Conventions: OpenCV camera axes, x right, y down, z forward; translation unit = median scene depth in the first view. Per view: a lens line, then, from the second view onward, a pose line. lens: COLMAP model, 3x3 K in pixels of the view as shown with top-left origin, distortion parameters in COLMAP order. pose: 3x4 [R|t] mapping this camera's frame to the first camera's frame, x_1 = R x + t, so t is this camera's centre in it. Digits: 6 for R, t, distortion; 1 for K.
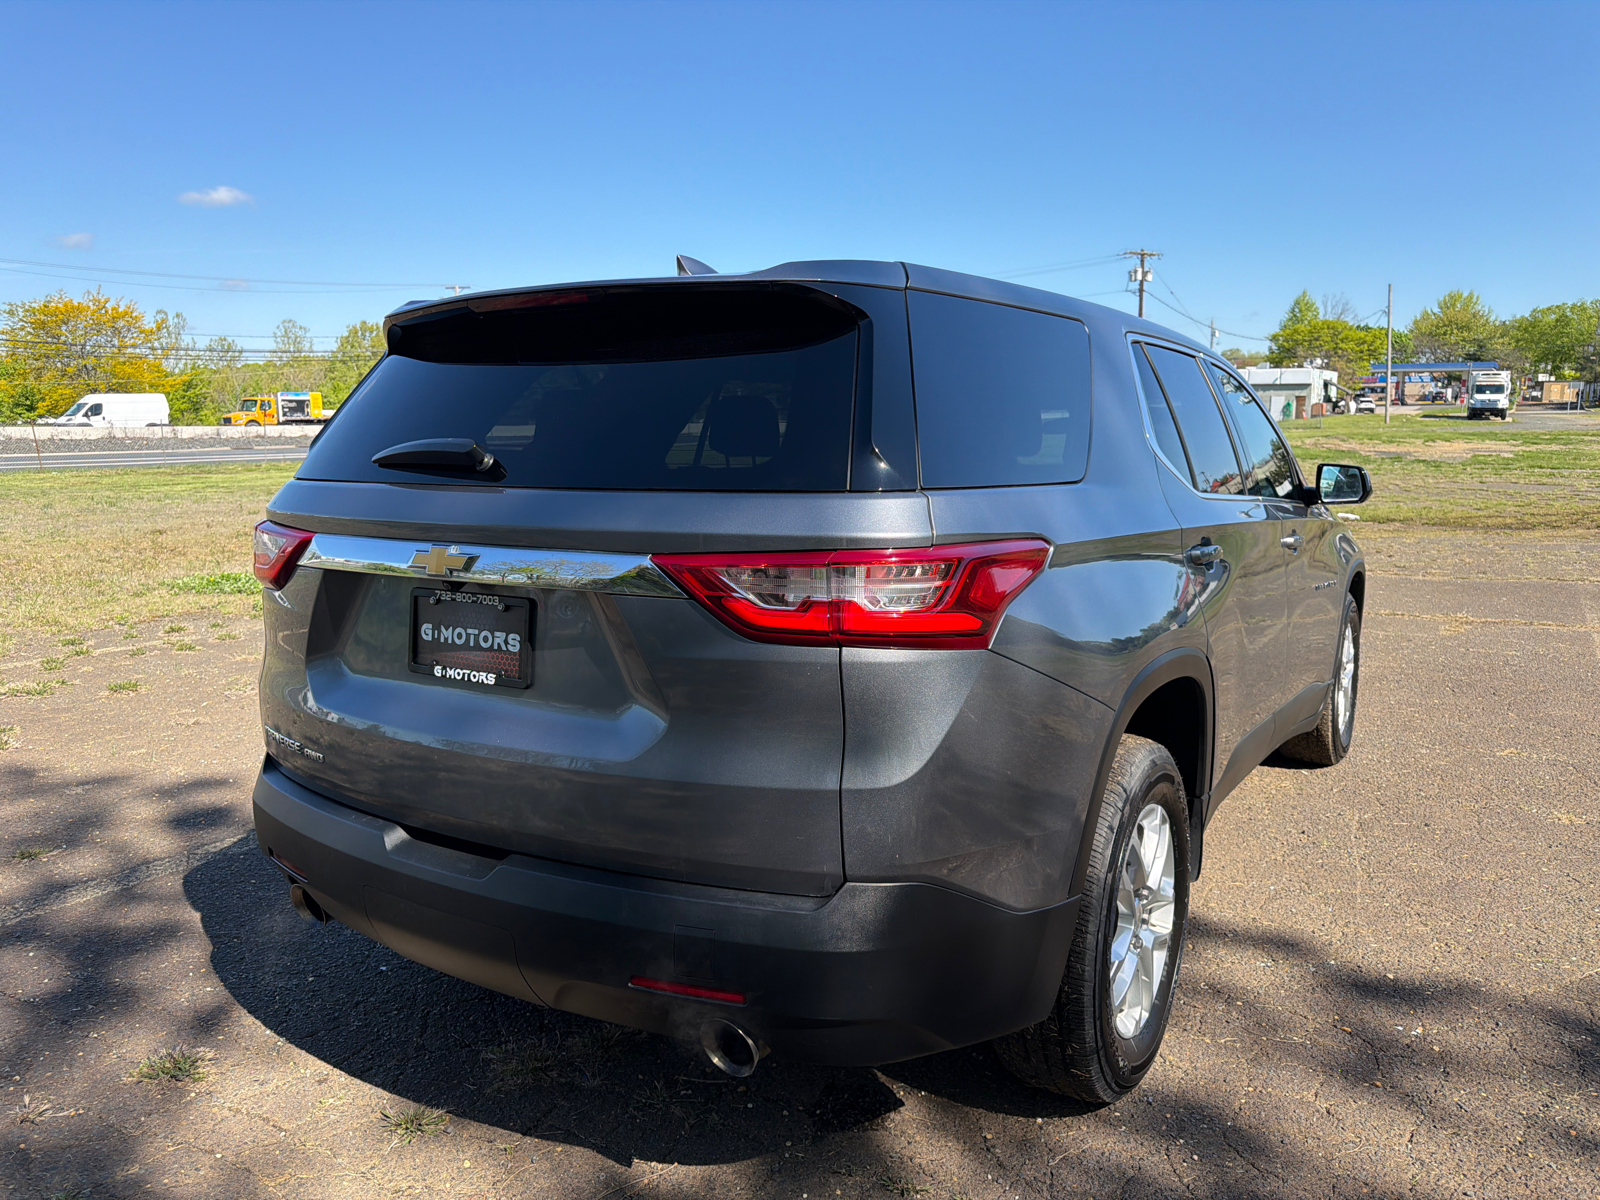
lens RADIAL K [[1154.5, 0, 800.0], [0, 1154.5, 600.0], [0, 0, 1]] dist [0.060972, -0.071624]
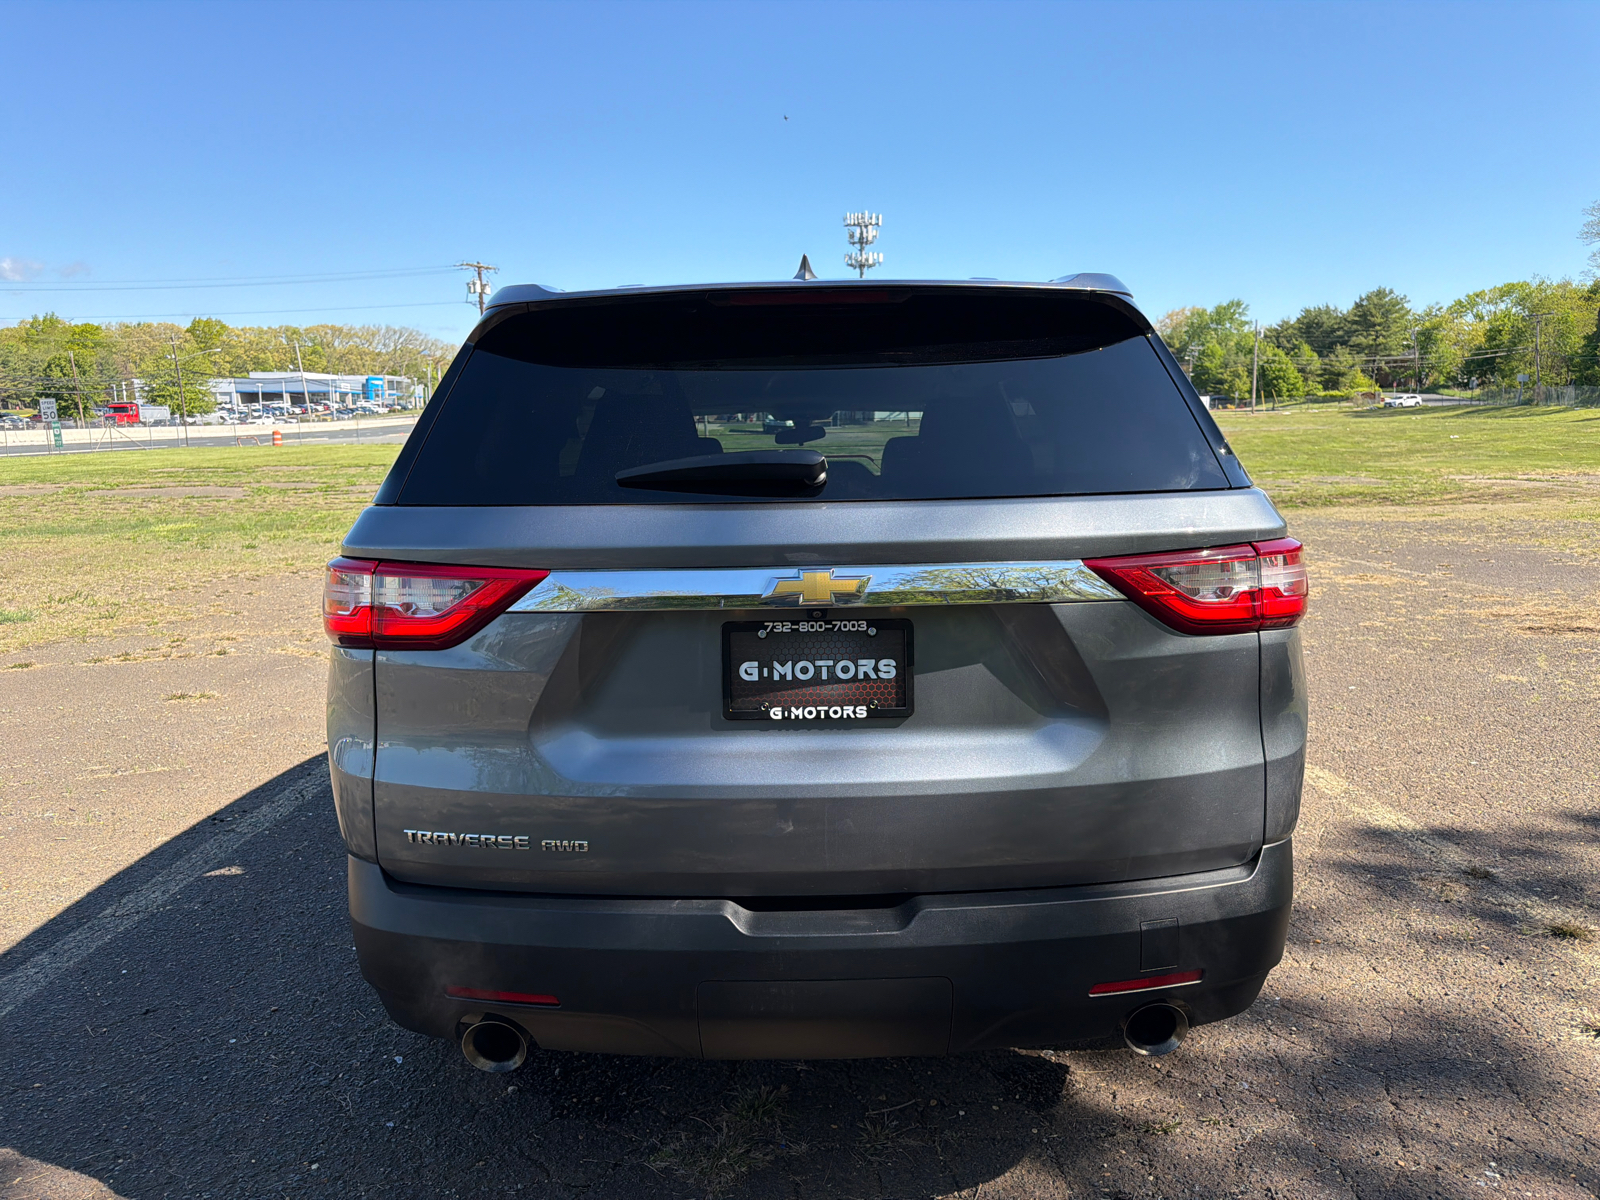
lens RADIAL K [[1154.5, 0, 800.0], [0, 1154.5, 600.0], [0, 0, 1]] dist [0.060972, -0.071624]
pose [[0.841922, -0.083489, 0.533102, -0.758574], [0.088541, 0.995942, 0.016142, -0.037324], [-0.532286, 0.033612, 0.845897, 0.242974]]
